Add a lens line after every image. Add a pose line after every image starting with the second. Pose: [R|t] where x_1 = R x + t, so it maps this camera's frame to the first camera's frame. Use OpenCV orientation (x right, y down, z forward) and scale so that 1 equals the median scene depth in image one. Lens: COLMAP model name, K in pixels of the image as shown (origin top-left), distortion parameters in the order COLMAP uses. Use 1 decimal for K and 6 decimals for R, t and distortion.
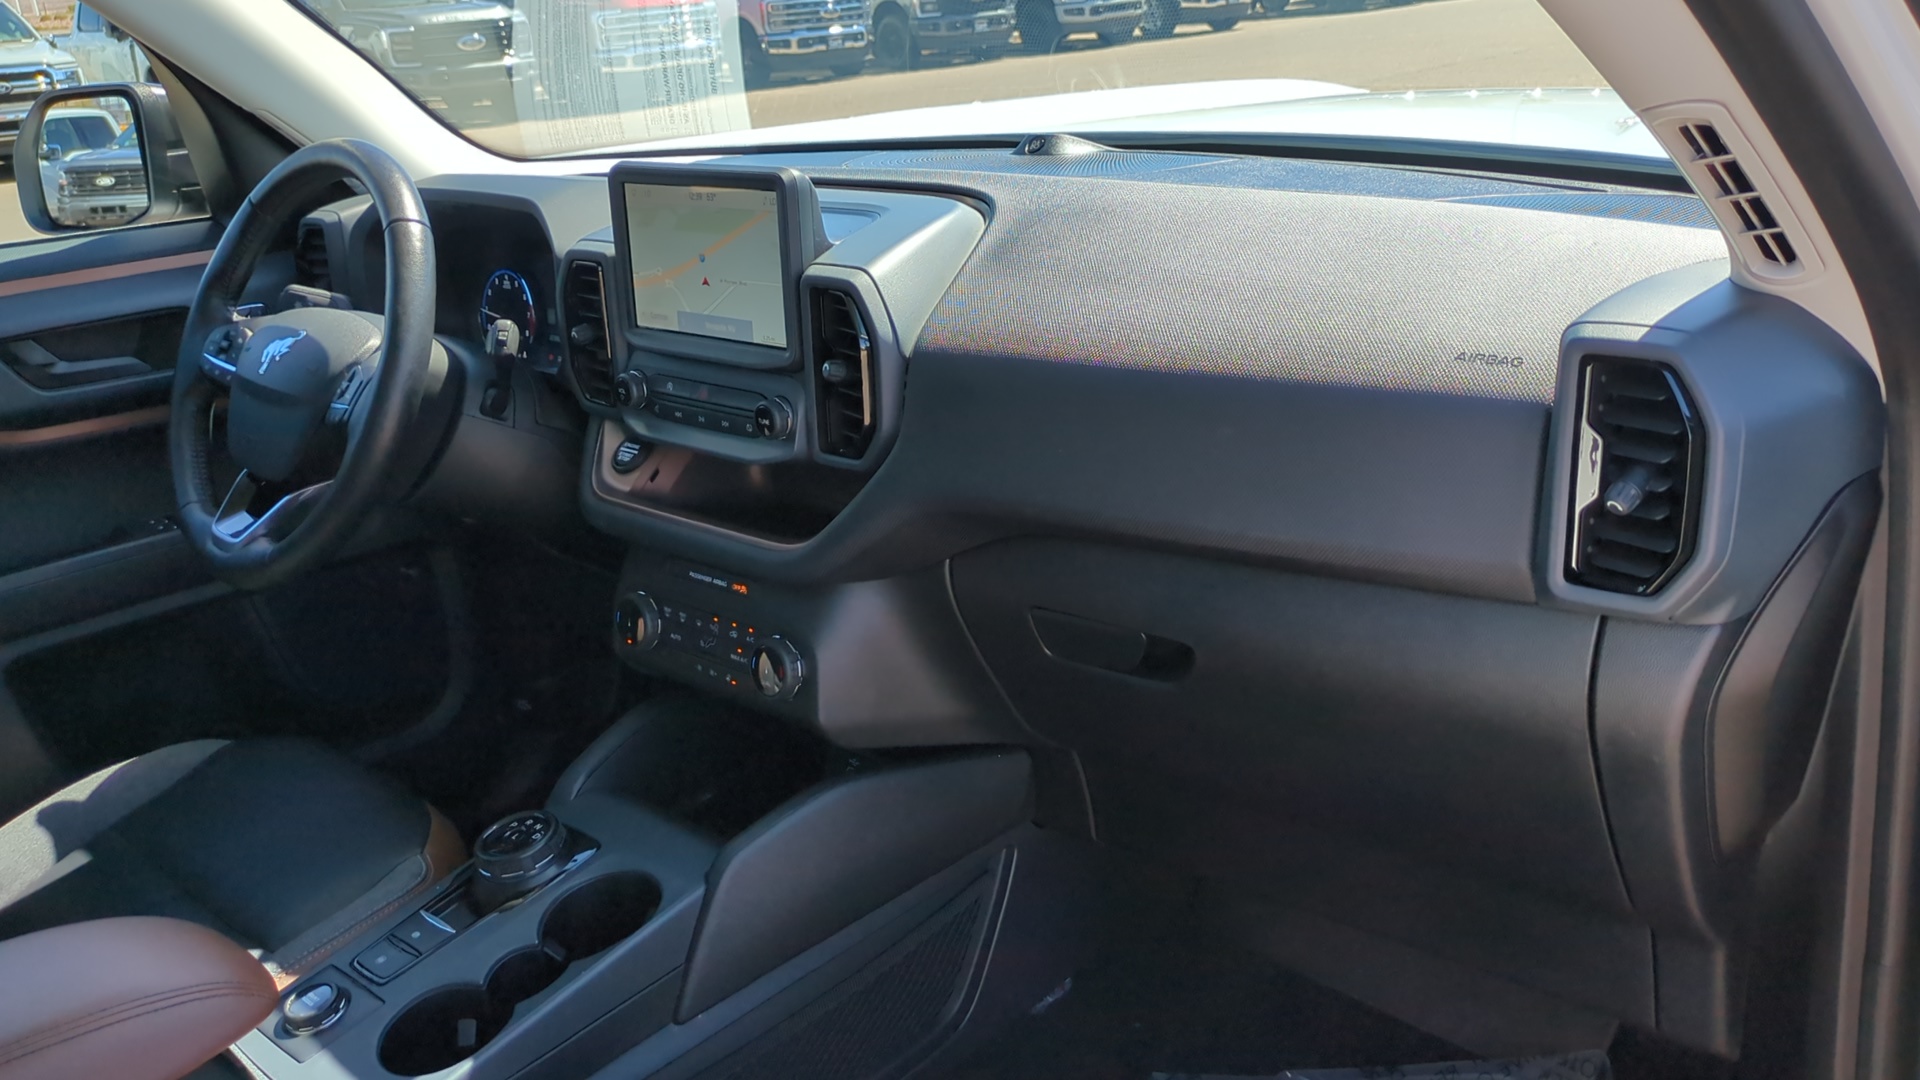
lens RADIAL K [[1651.0, 0, 987.2], [0, 1651.0, 529.6], [0, 0, 1]] dist [0.070548, -0.055000]
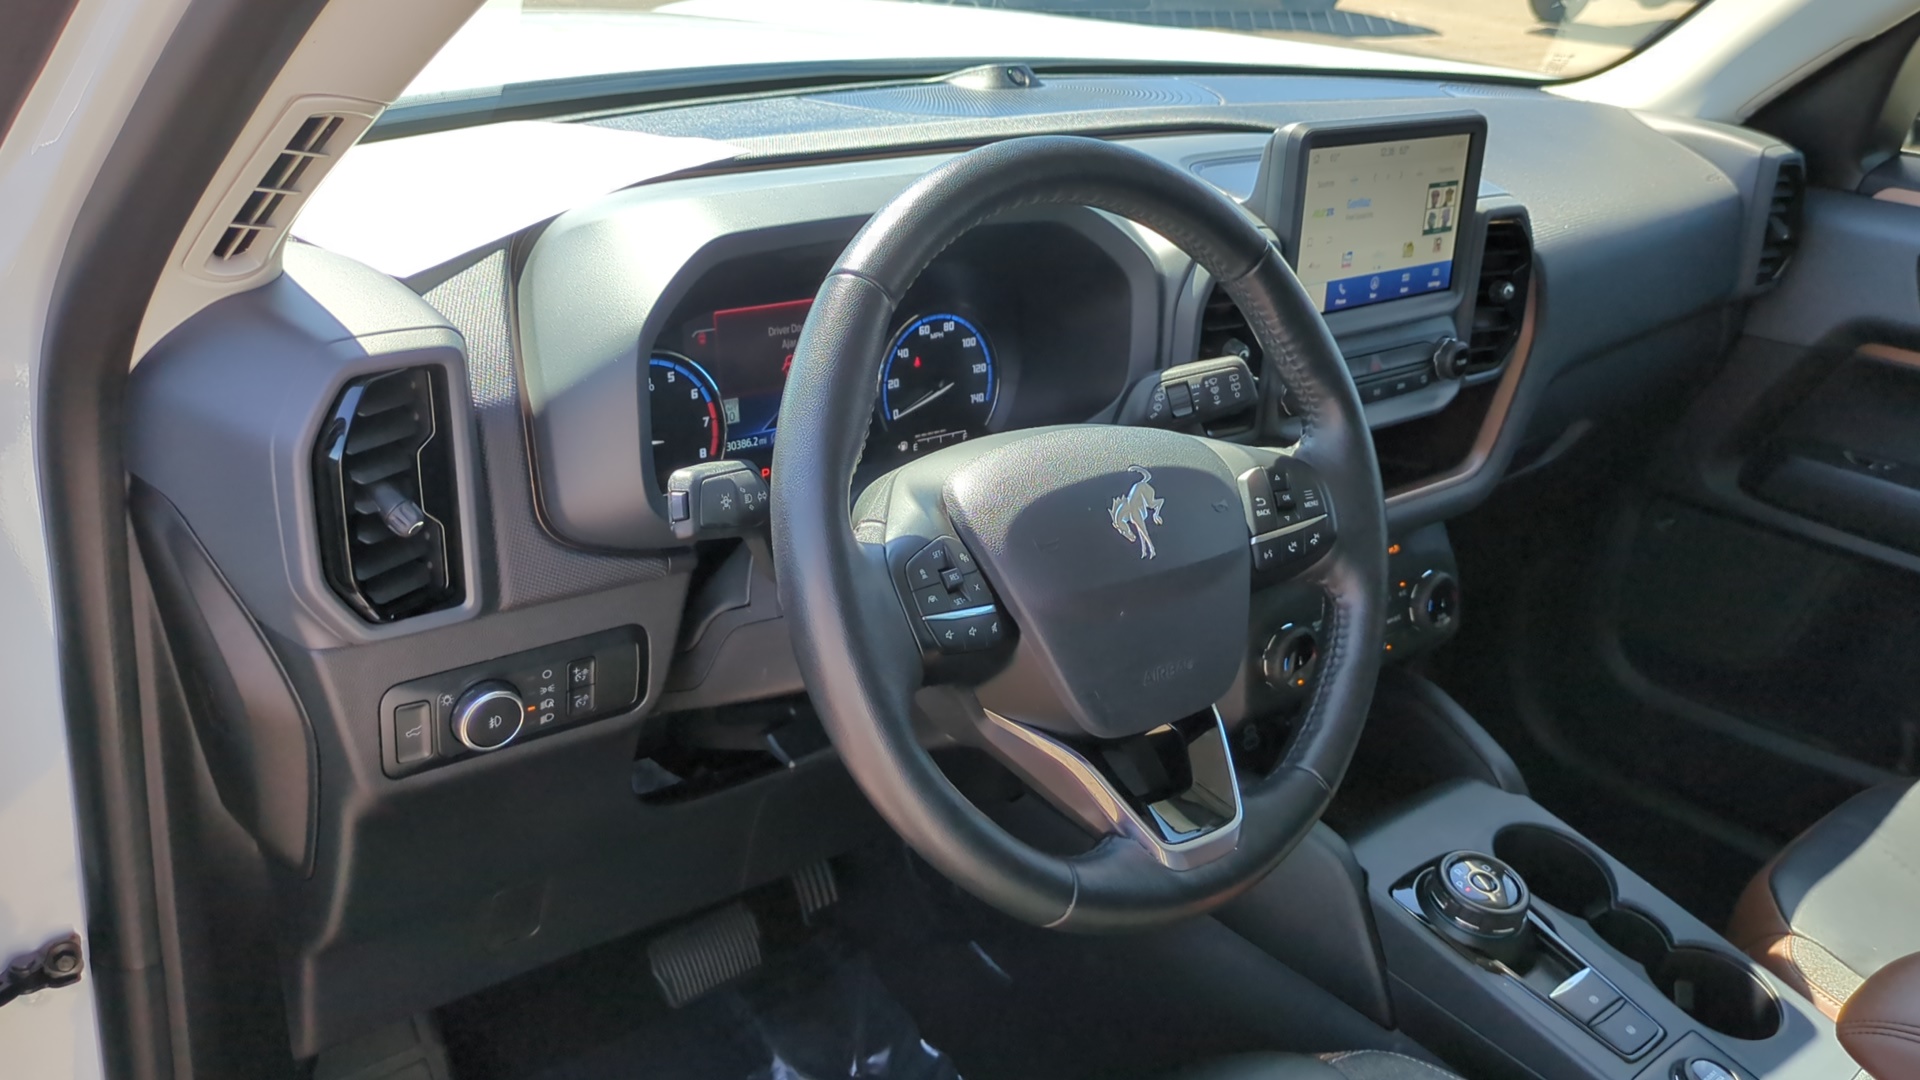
lens RADIAL K [[1651.0, 0, 987.2], [0, 1651.0, 529.6], [0, 0, 1]] dist [0.070548, -0.055000]
pose [[0.093530, -0.315448, 0.944322, -1.067062], [0.237062, 0.928257, 0.286601, -0.305095], [-0.966982, 0.197057, 0.161601, 1.049848]]
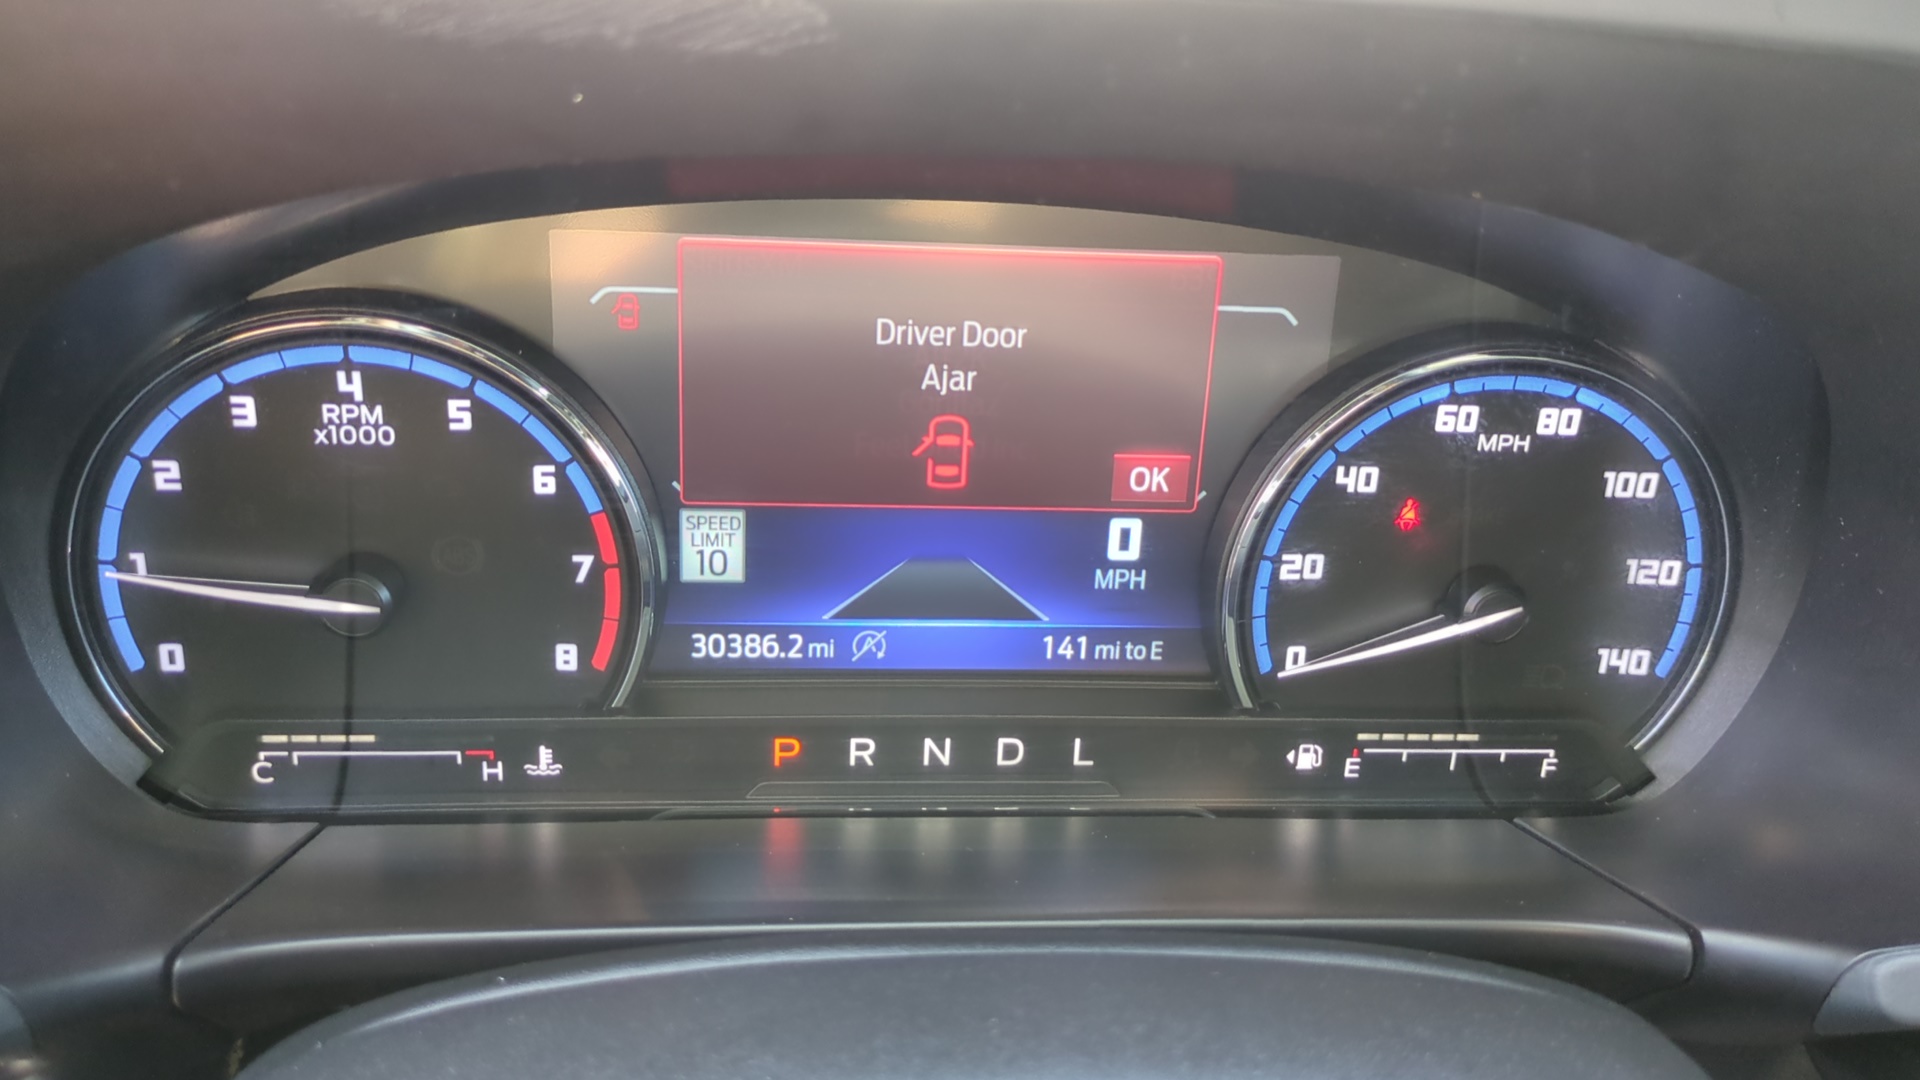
lens RADIAL K [[1651.0, 0, 987.2], [0, 1651.0, 529.6], [0, 0, 1]] dist [0.070548, -0.055000]
pose [[0.647047, -0.255252, 0.718454, -0.488015], [0.131033, 0.965505, 0.225014, -0.217666], [-0.751106, -0.051454, 0.658173, 1.082019]]
